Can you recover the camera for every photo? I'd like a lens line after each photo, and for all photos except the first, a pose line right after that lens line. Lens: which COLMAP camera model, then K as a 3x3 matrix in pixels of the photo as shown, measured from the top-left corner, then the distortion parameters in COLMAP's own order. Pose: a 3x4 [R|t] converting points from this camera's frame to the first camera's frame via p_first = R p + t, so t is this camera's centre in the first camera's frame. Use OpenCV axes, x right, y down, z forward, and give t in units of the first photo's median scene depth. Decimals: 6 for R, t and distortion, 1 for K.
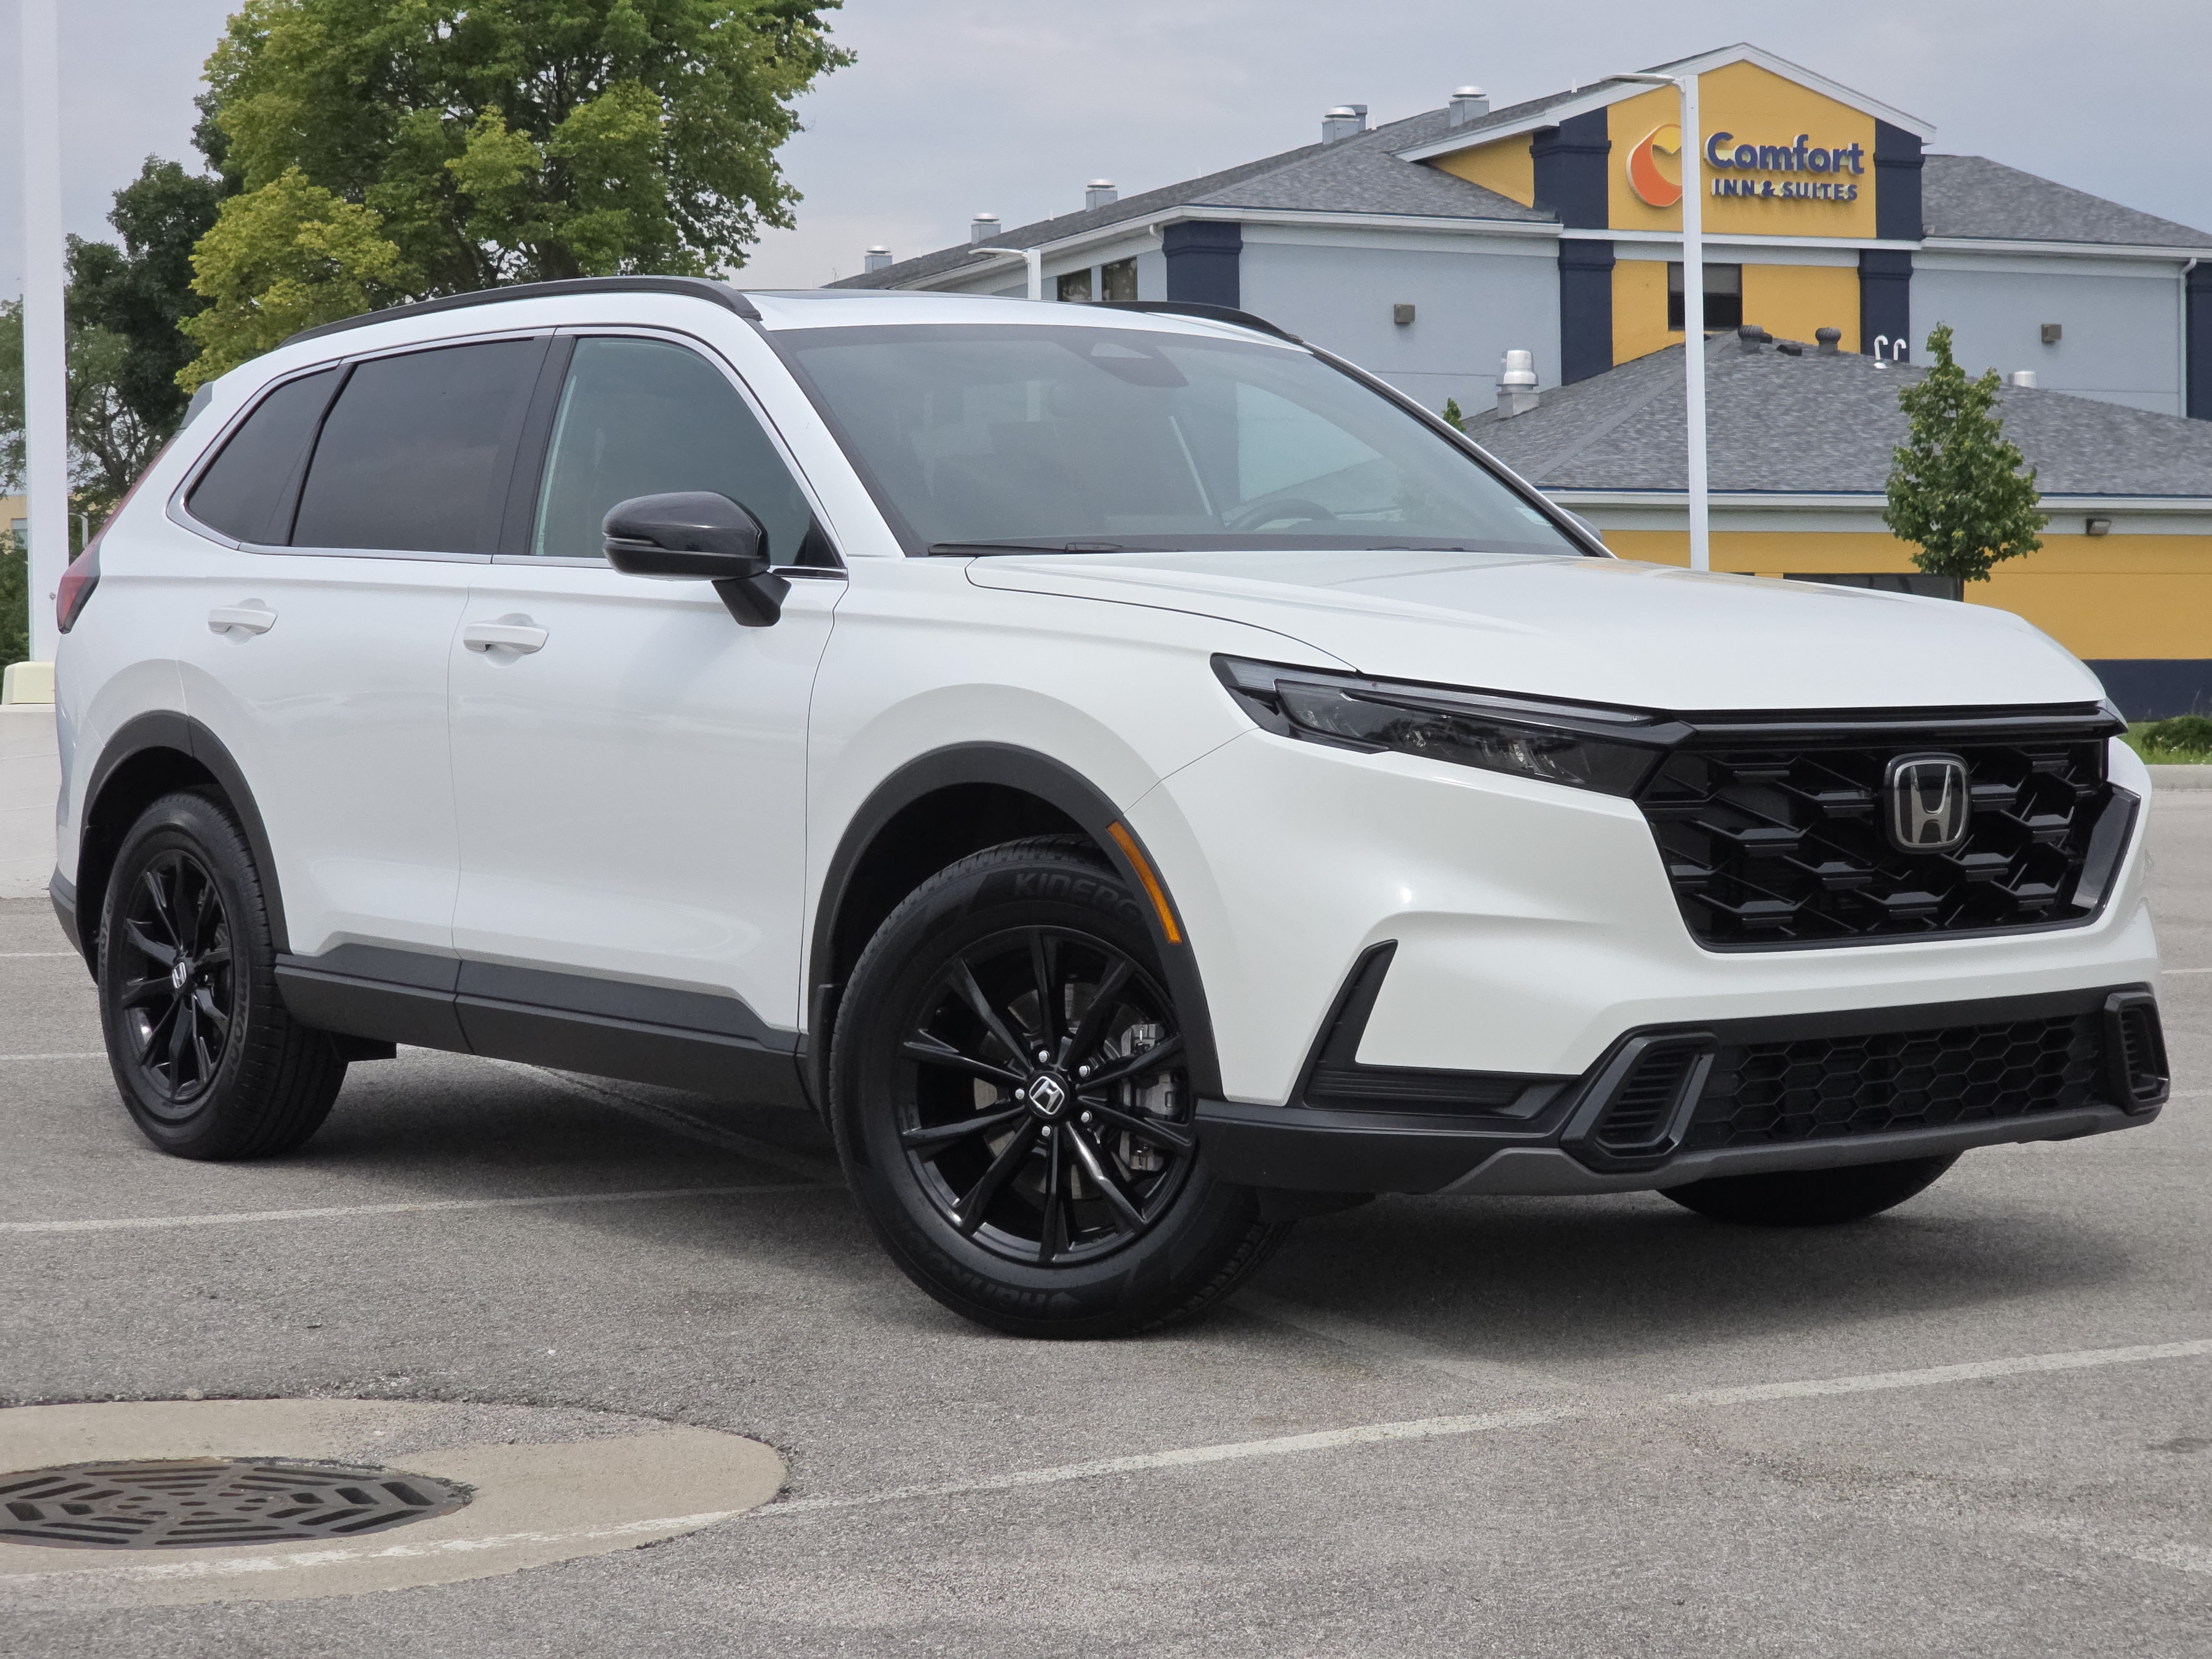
lens RADIAL K [[4365.4, 0, 1141.6], [0, 4365.4, 823.6], [0, 0, 1]] dist [-0.612316, 7.481401]
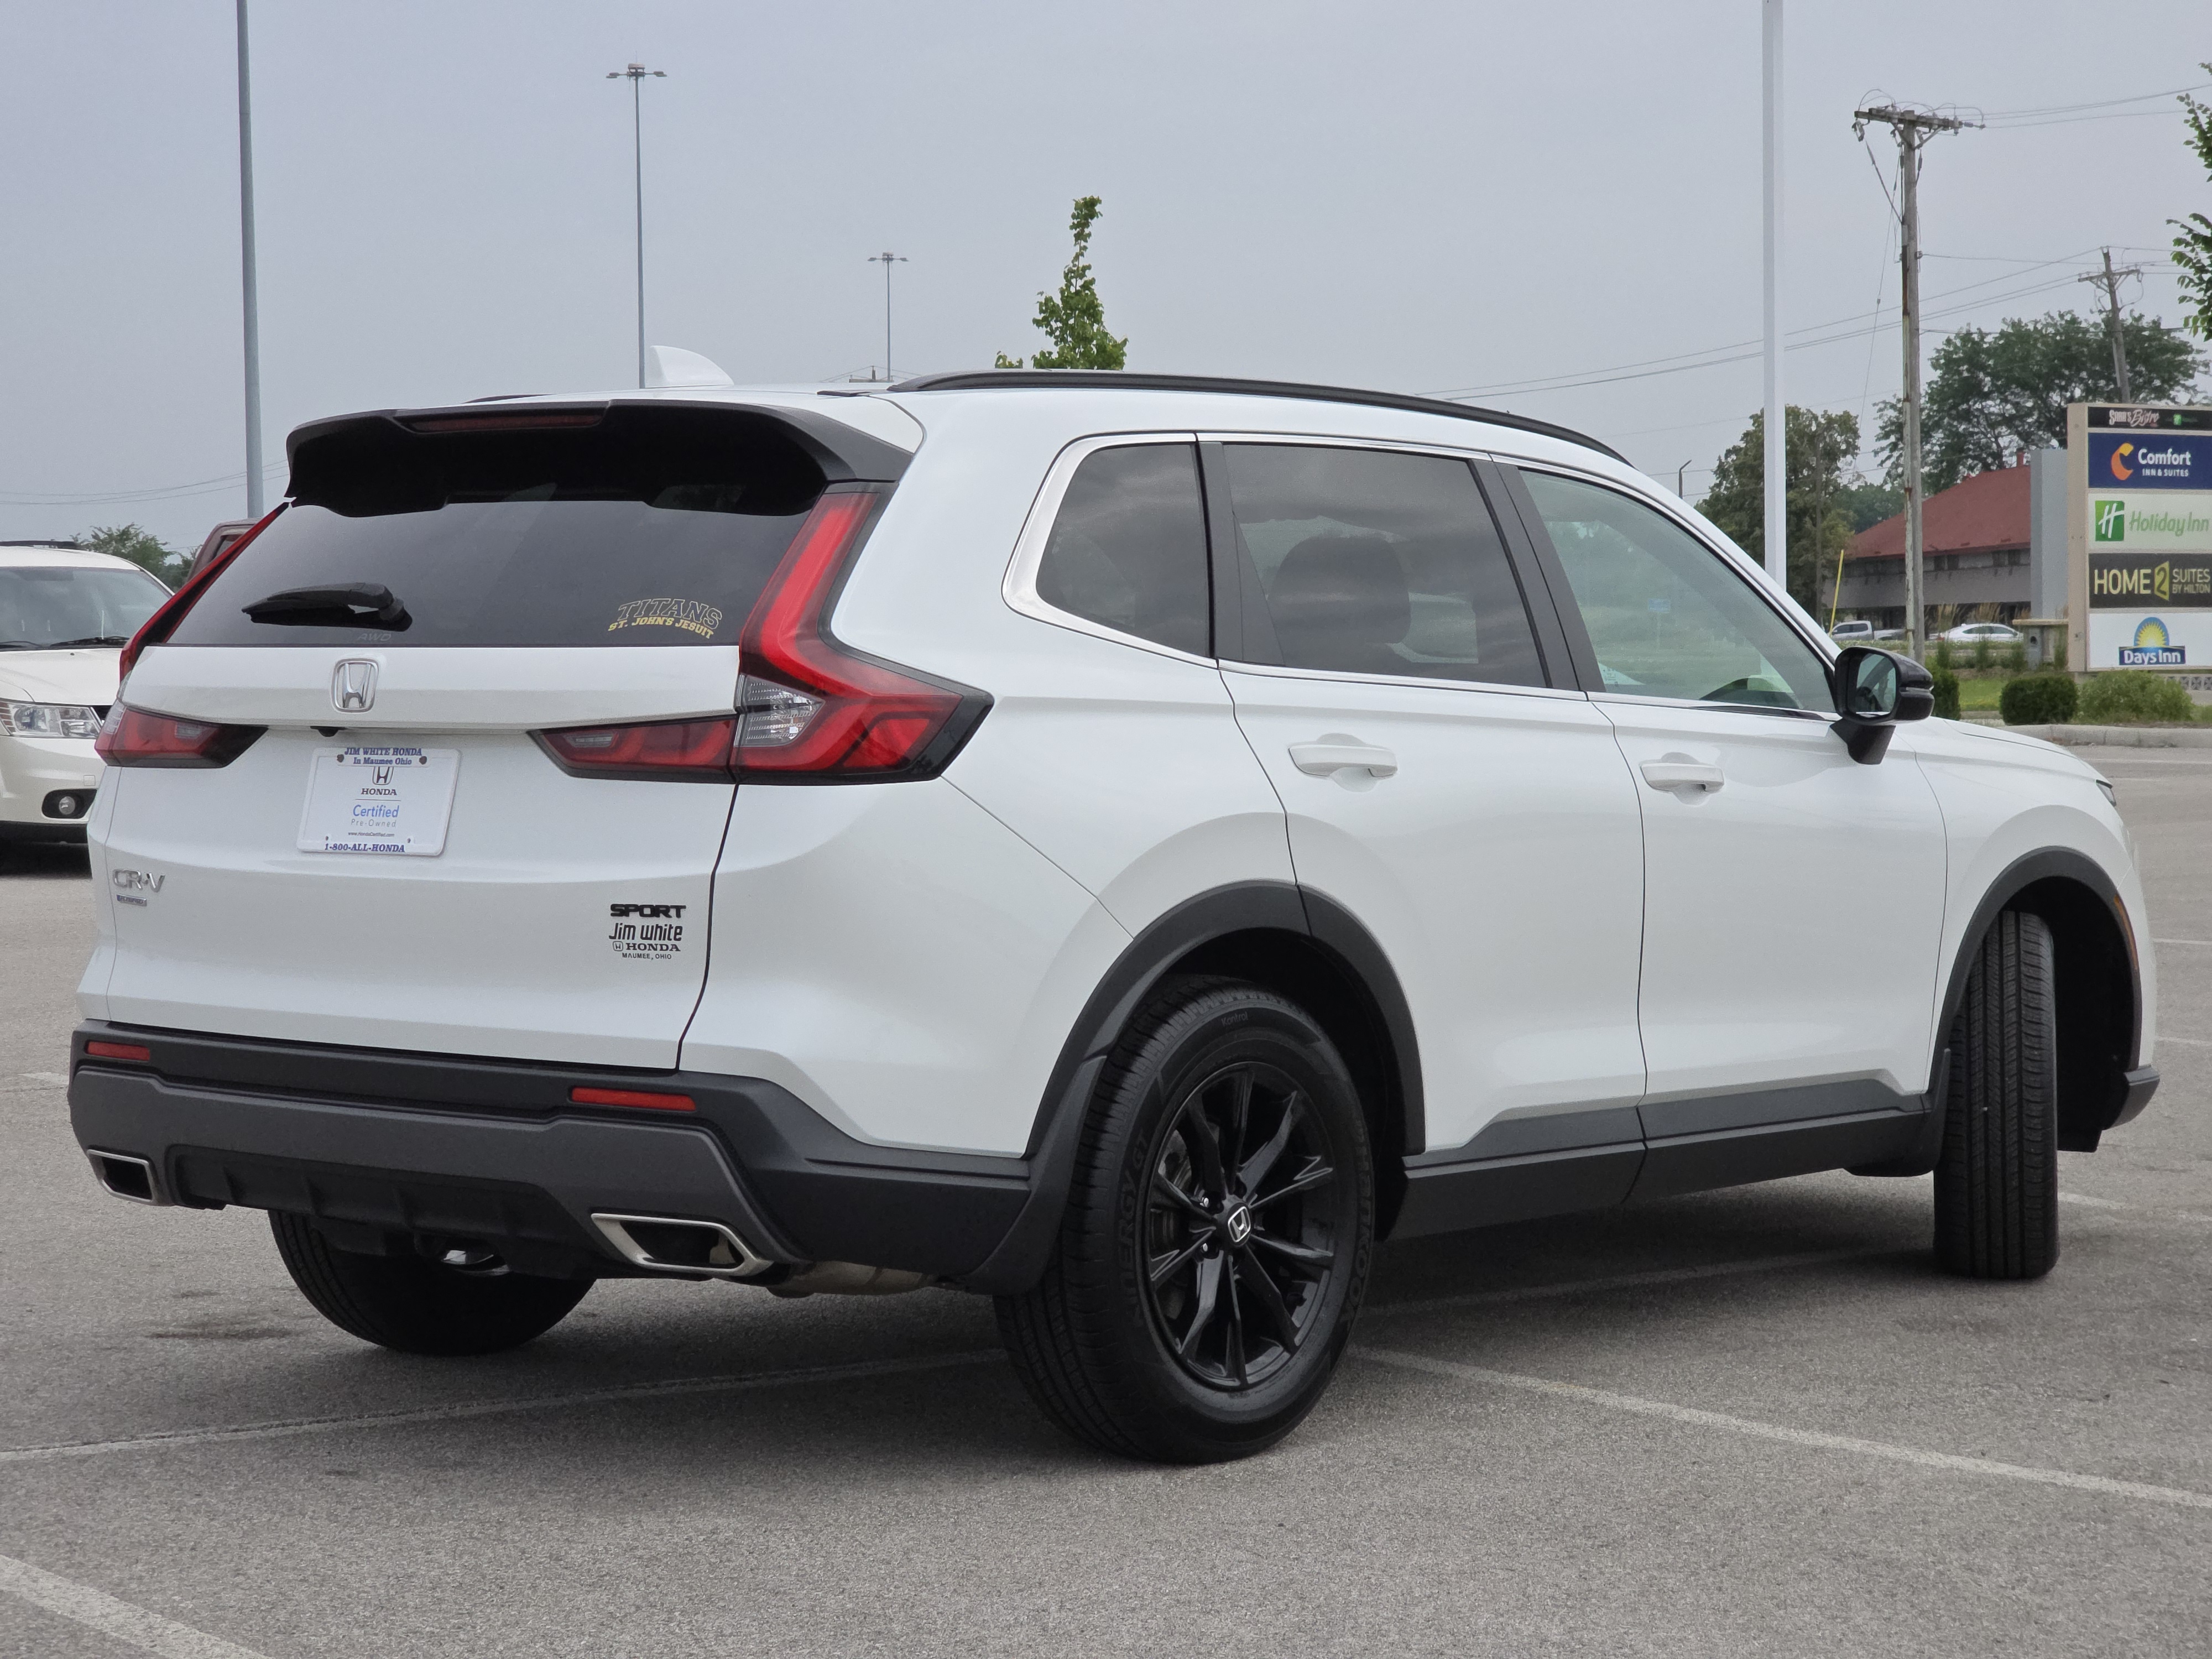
lens RADIAL K [[4365.4, 0, 1141.6], [0, 4365.4, 823.6], [0, 0, 1]] dist [-0.612316, 7.481401]
pose [[-0.234557, -0.021049, 0.971875, -1.170957], [0.044177, 0.998502, 0.032287, -0.074329], [-0.971098, 0.050507, -0.233275, 1.442916]]
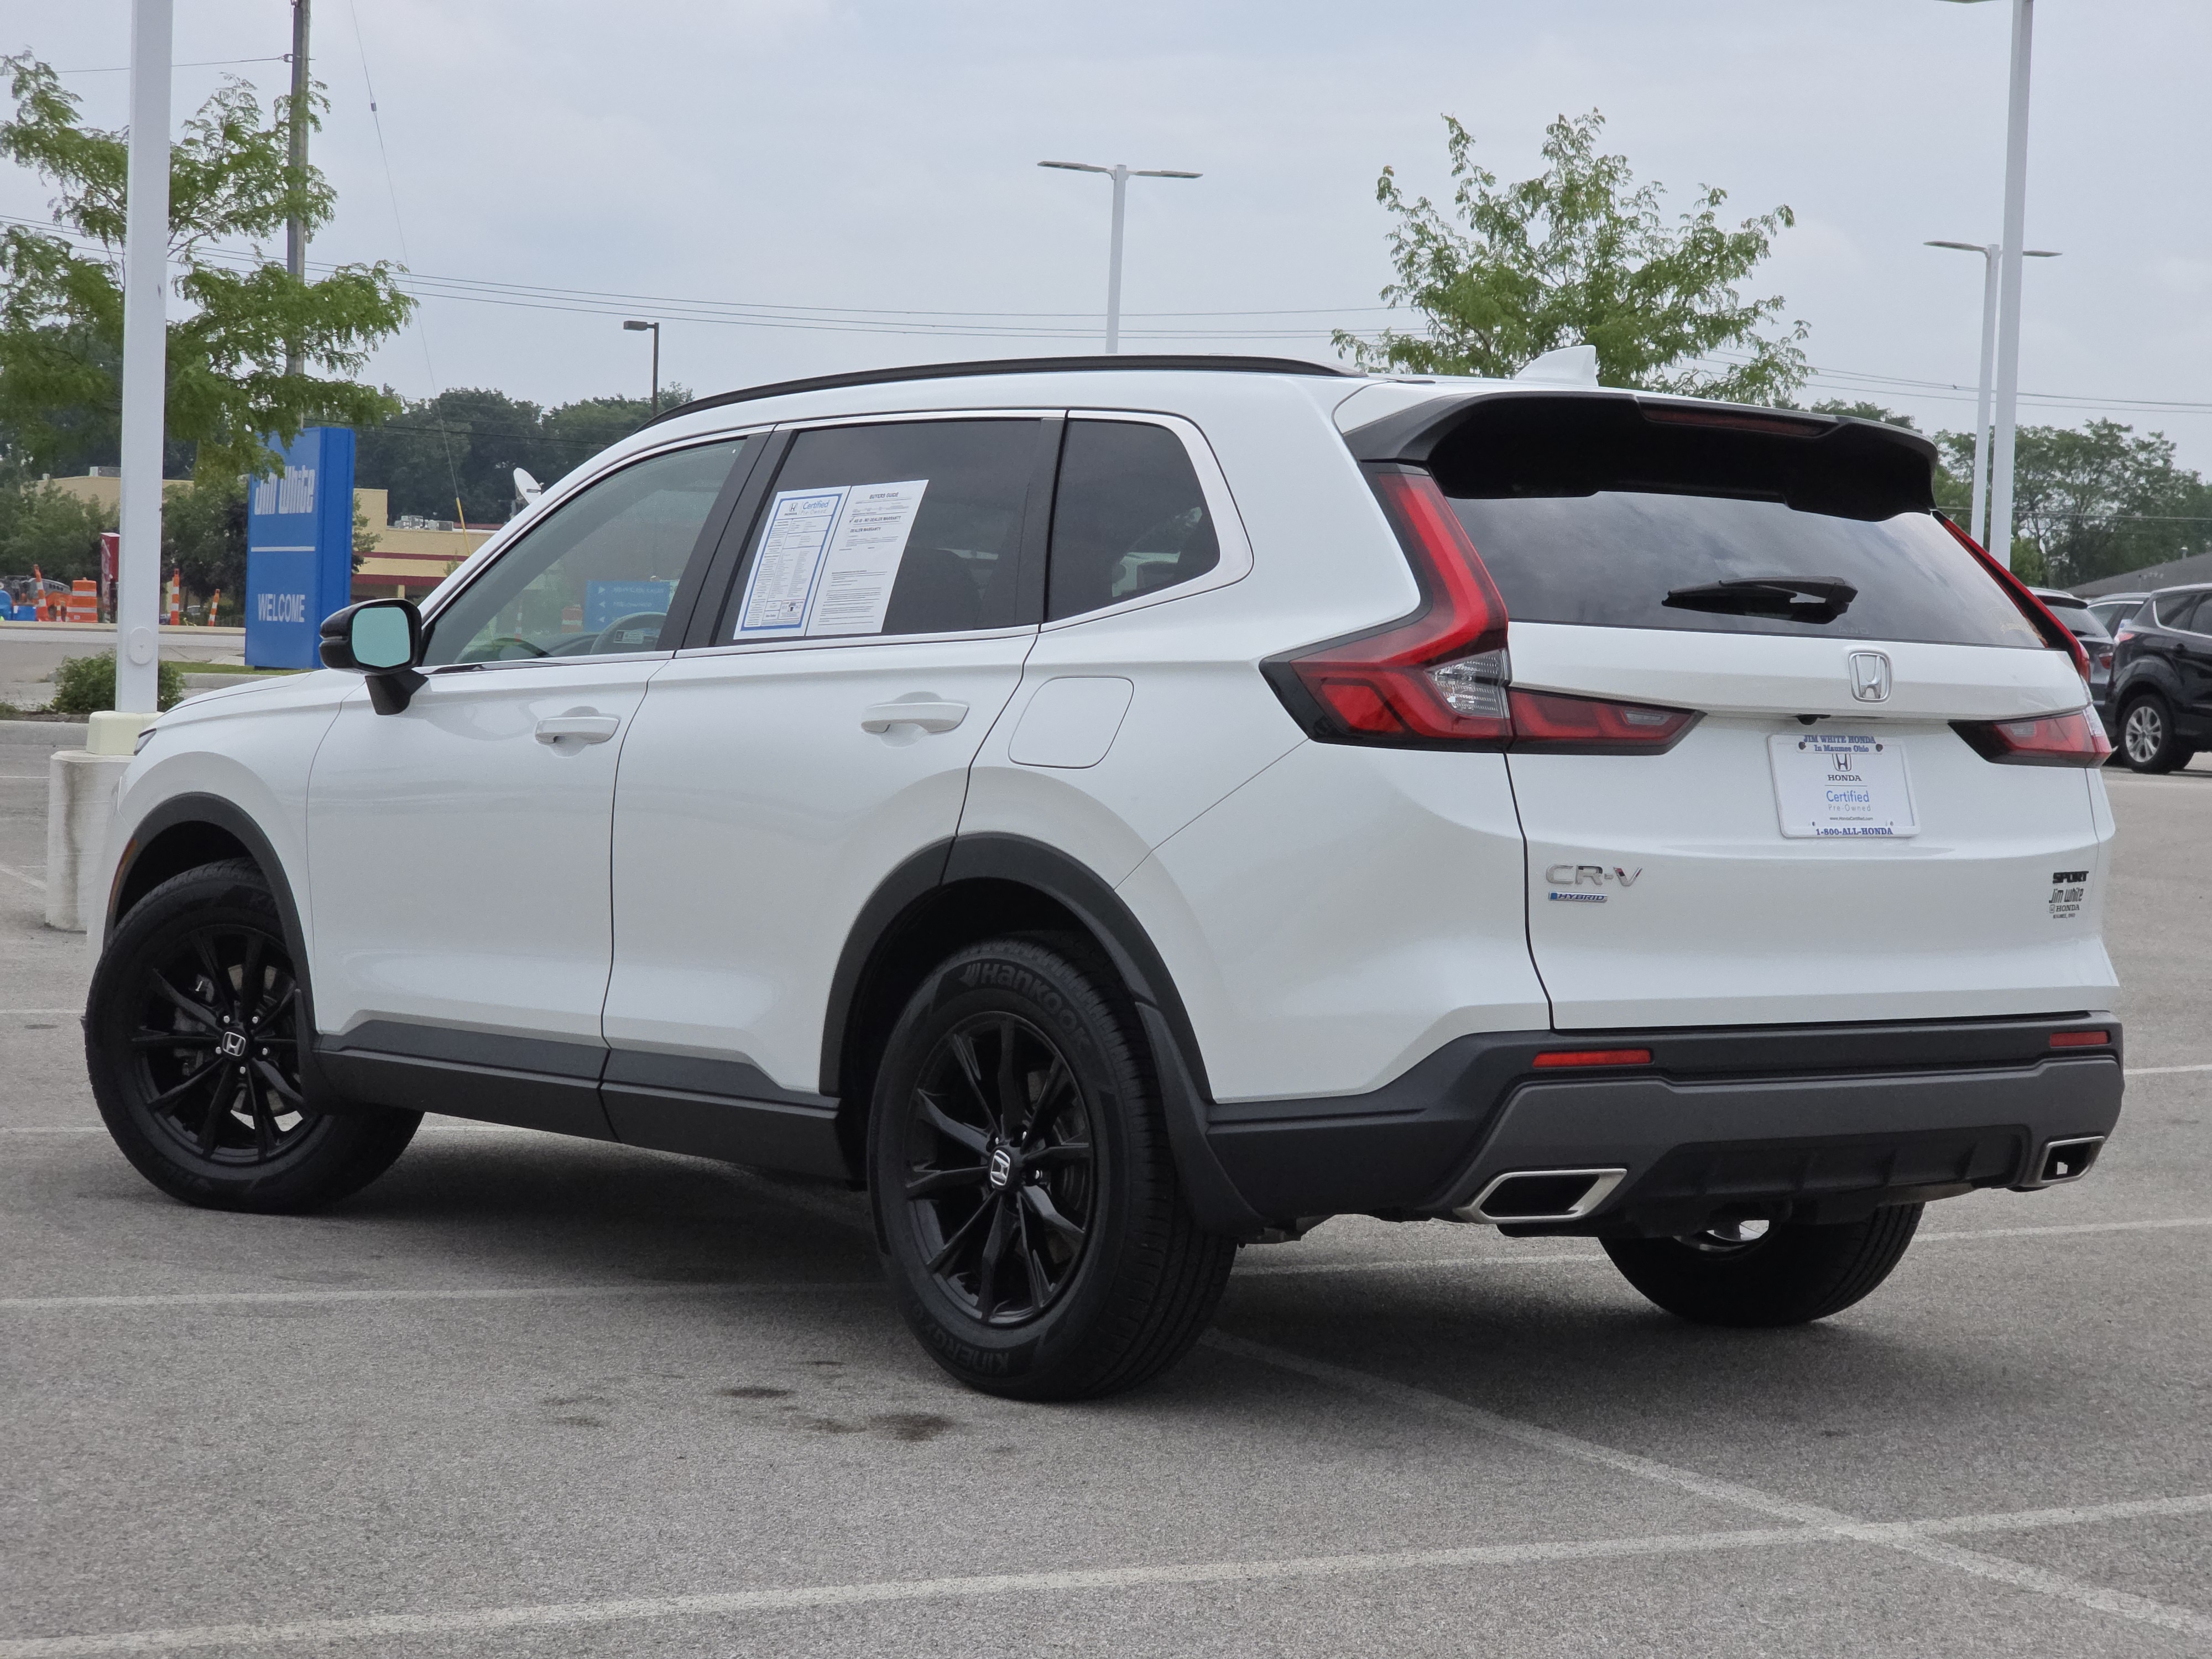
lens RADIAL K [[4365.4, 0, 1141.6], [0, 4365.4, 823.6], [0, 0, 1]] dist [-0.612316, 7.481401]
pose [[-0.999809, -0.019286, -0.003297, -0.304862], [-0.019489, 0.996573, 0.080395, -0.112705], [0.001735, 0.080444, -0.996758, 2.158609]]
